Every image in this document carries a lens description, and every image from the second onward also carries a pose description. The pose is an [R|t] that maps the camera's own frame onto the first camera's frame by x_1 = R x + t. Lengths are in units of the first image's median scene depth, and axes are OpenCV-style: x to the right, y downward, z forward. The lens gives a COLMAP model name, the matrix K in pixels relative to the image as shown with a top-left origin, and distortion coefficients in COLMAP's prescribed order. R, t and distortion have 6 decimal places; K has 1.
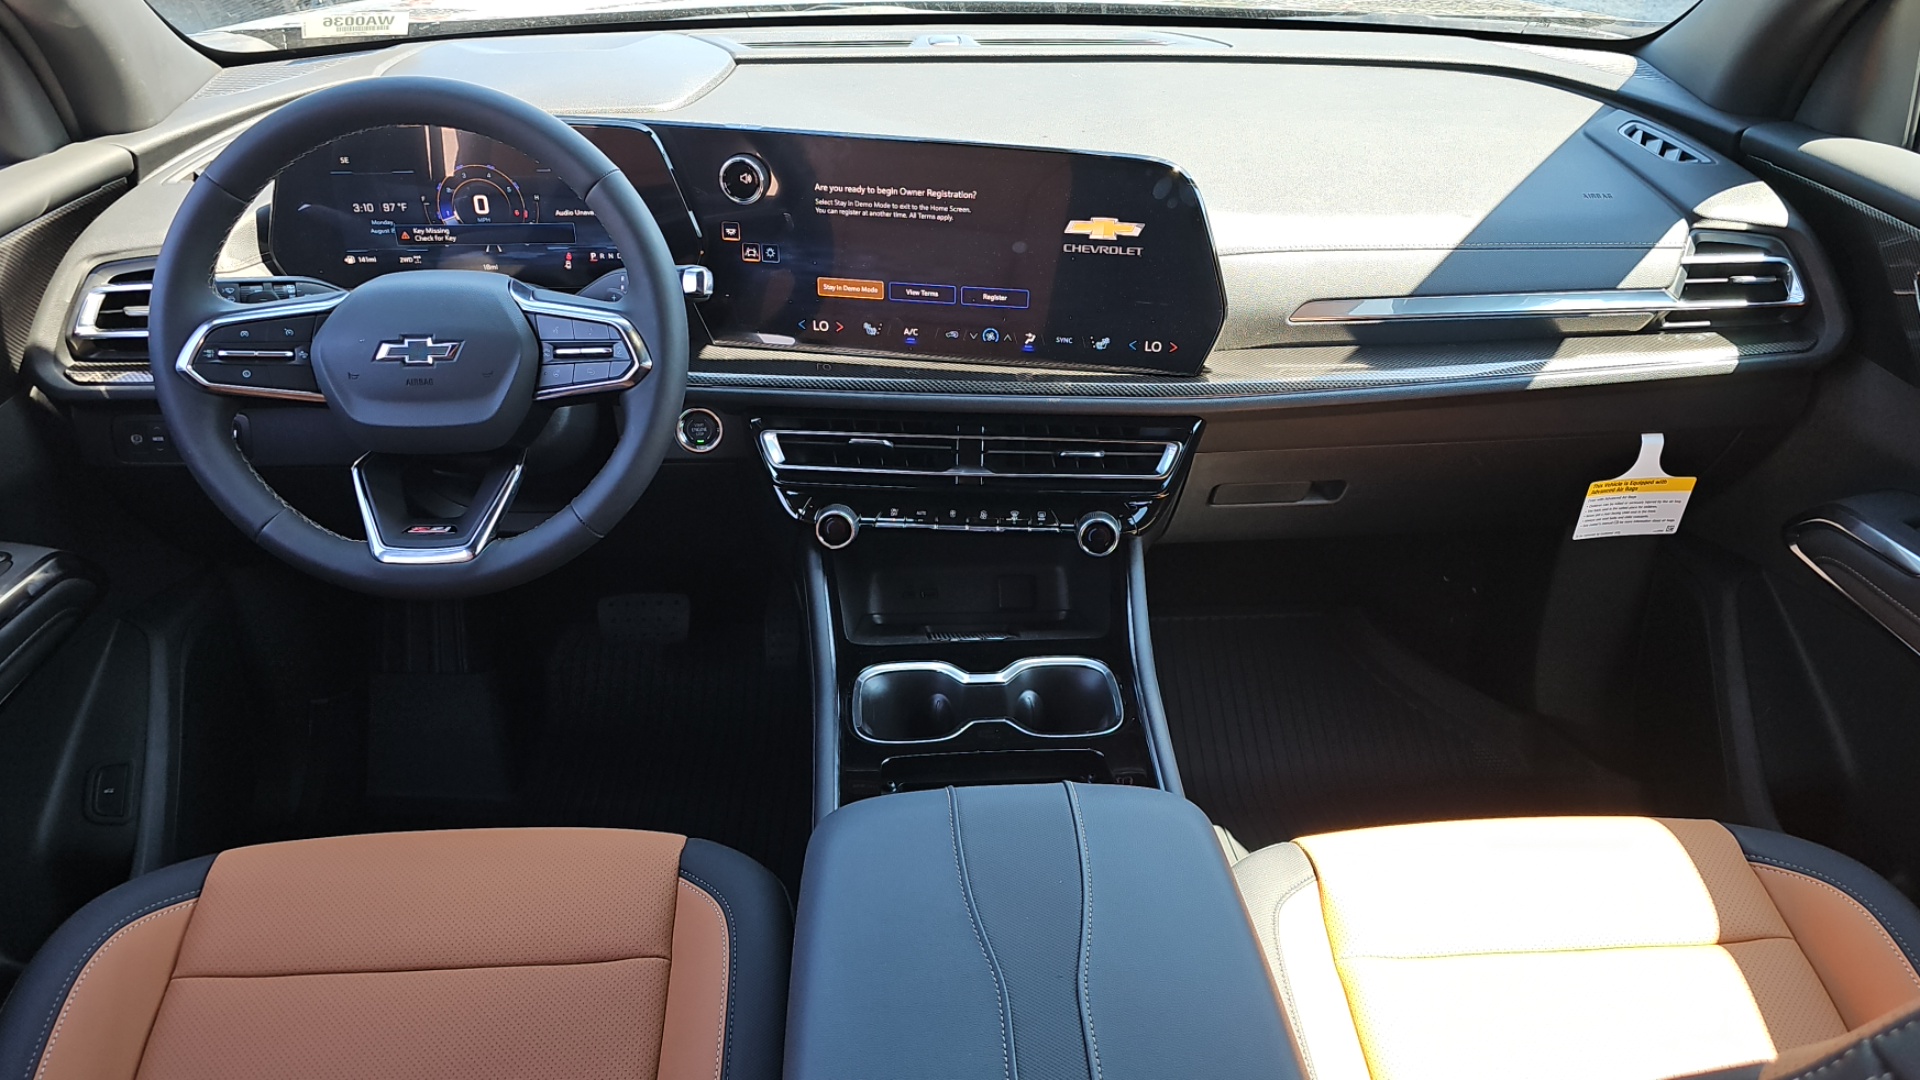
lens RADIAL K [[1398.9, 0, 982.6], [0, 1398.9, 541.2], [0, 0, 1]] dist [0.041217, -0.056817]
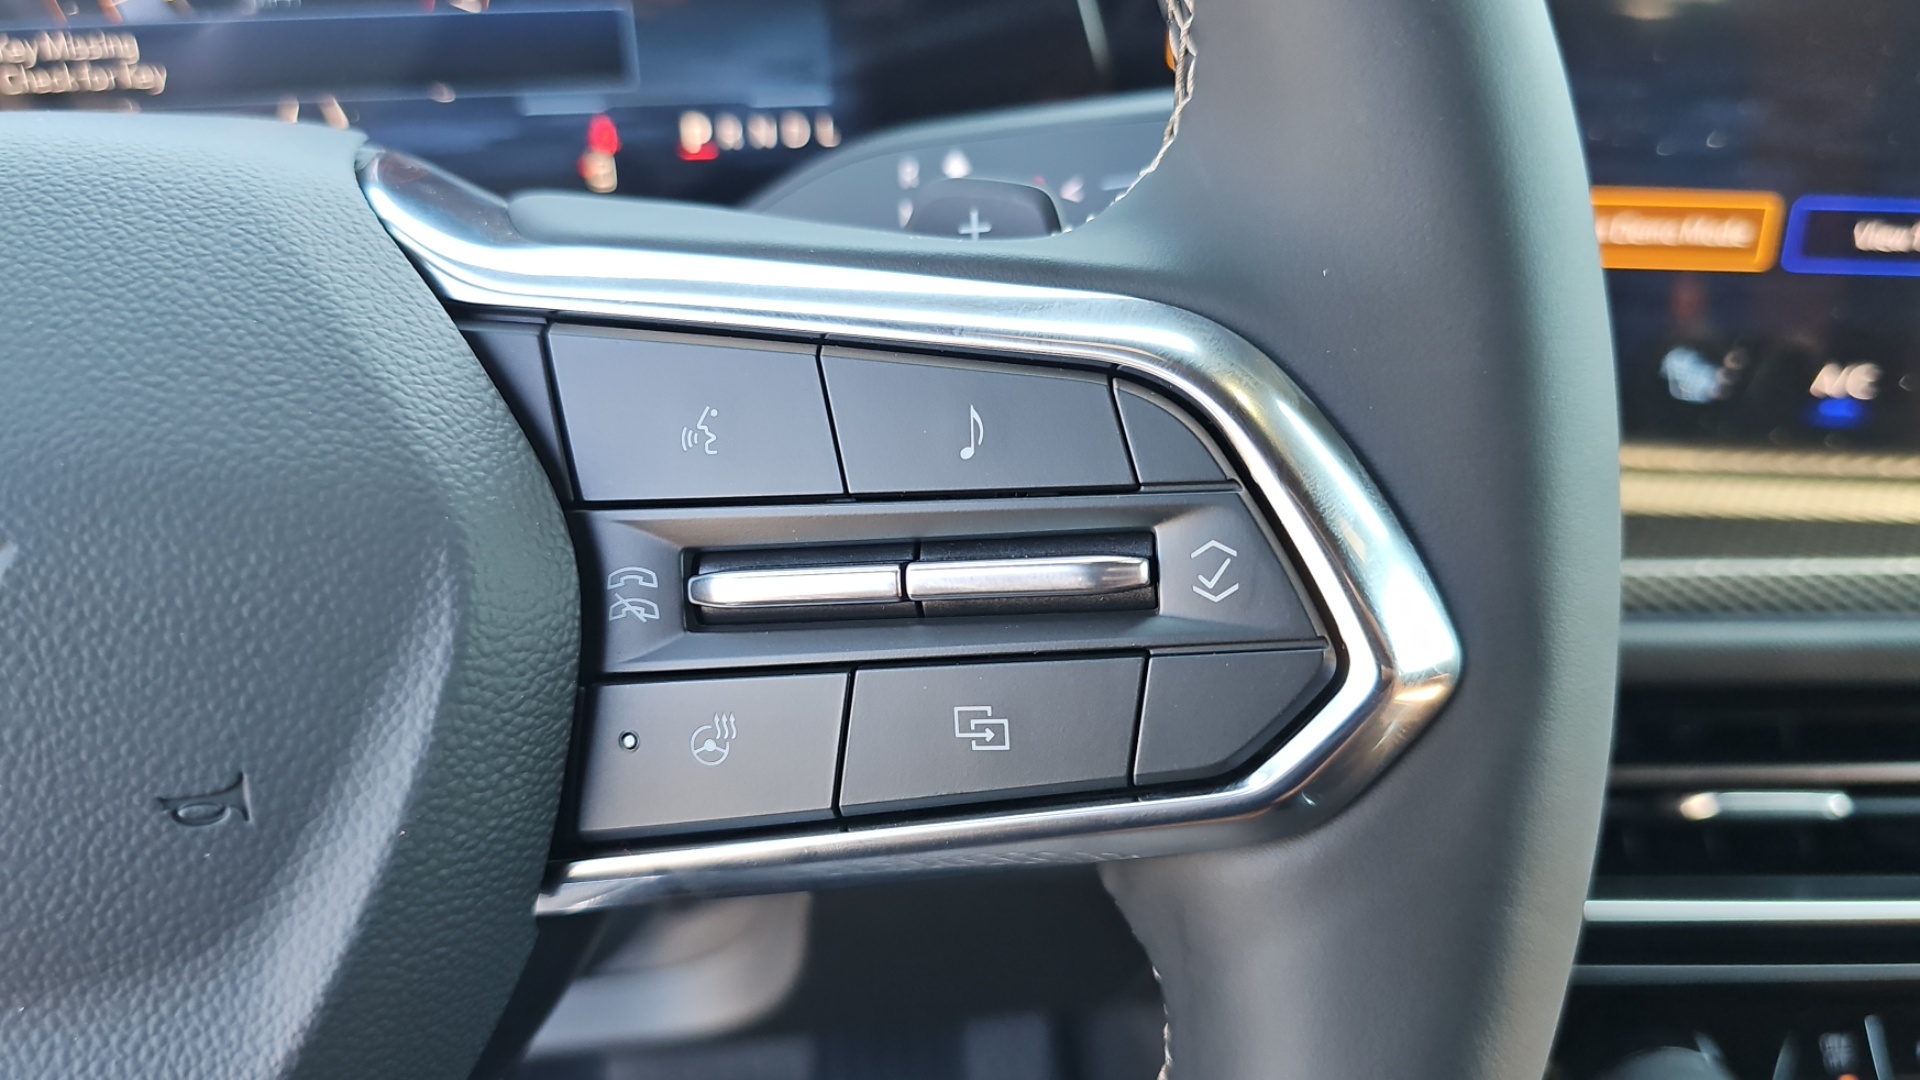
lens RADIAL K [[1398.9, 0, 954.2], [0, 1398.9, 558.1], [0, 0, 1]] dist [0.041217, -0.056817]
pose [[0.998466, -0.040073, 0.038200, -0.250935], [0.041369, 0.998573, -0.033771, -0.116889], [-0.036792, 0.035299, 0.998699, 0.758794]]
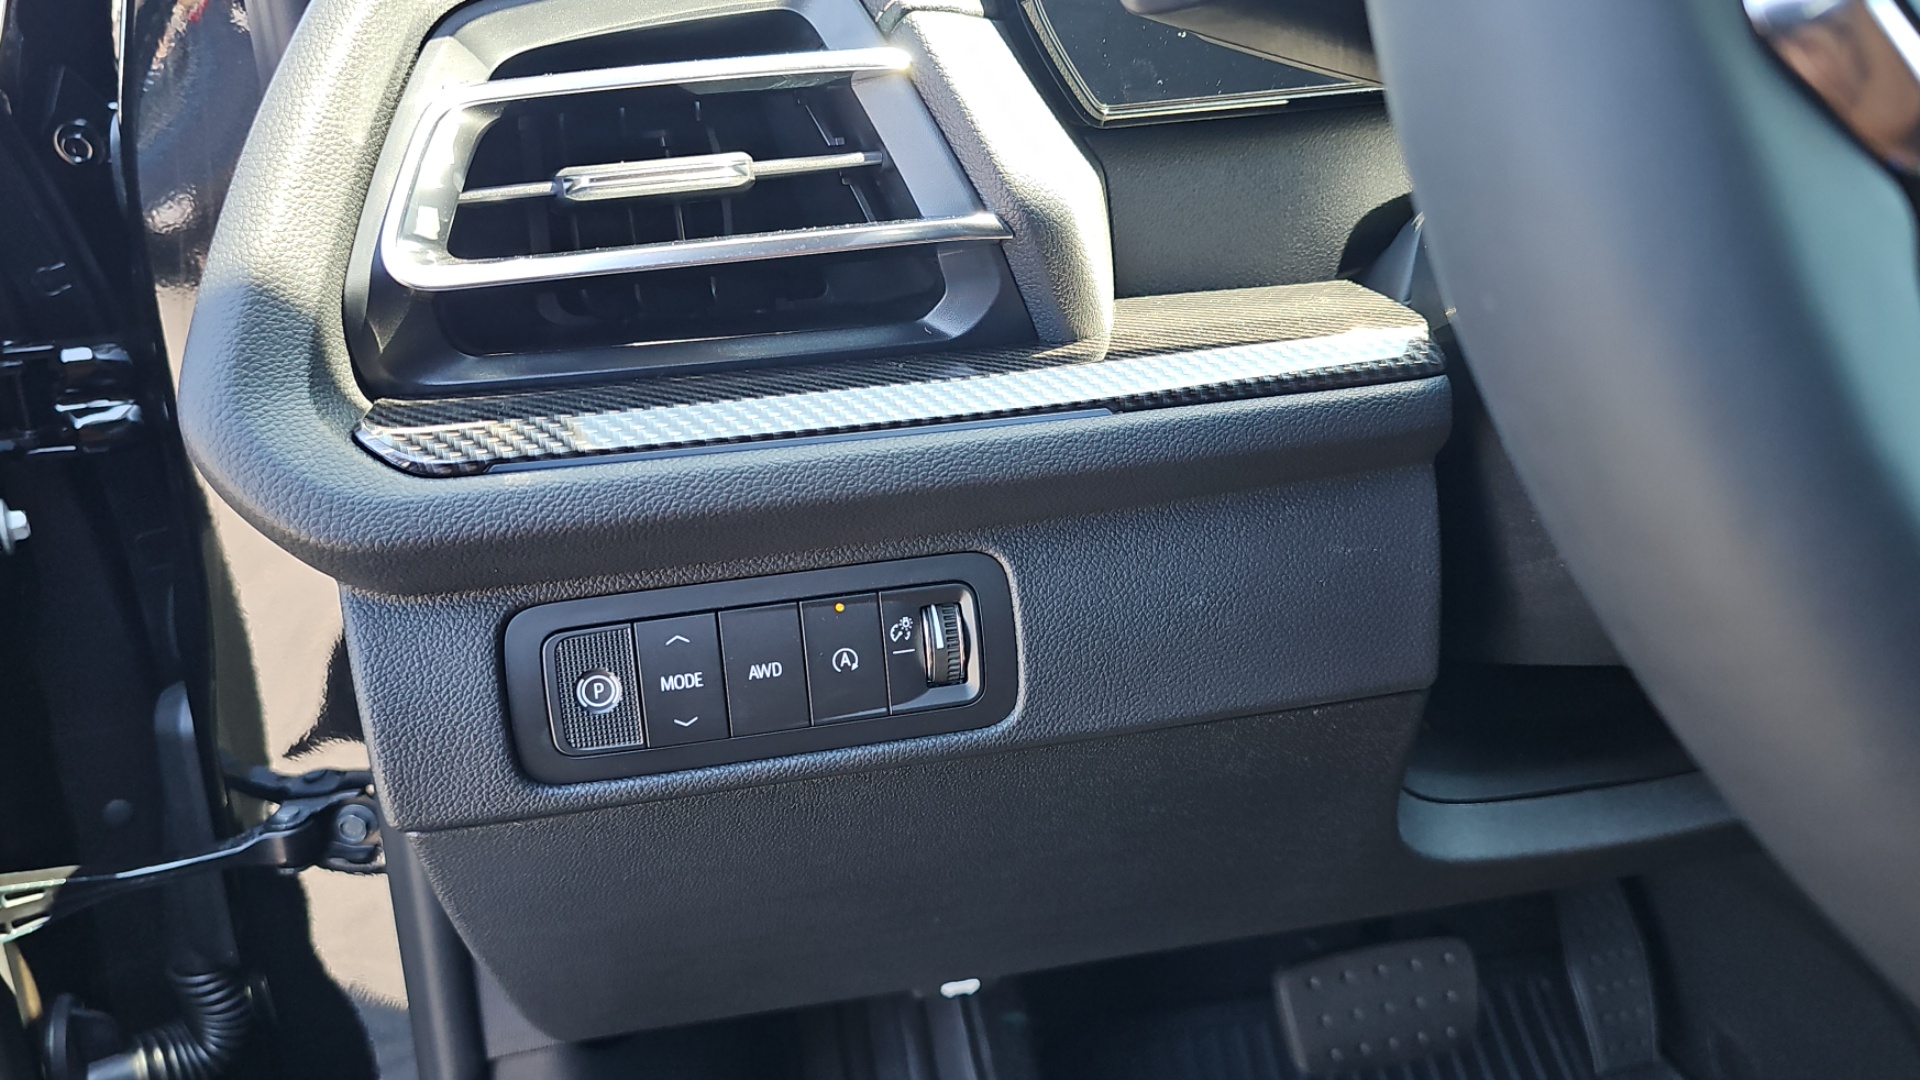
lens RADIAL K [[1398.9, 0, 949.6], [0, 1398.9, 536.6], [0, 0, 1]] dist [0.041217, -0.056817]
pose [[0.988258, -0.119695, 0.094967, -0.569545], [0.133396, 0.978982, -0.154272, -0.053565], [-0.074506, 0.165129, 0.983454, 0.755285]]
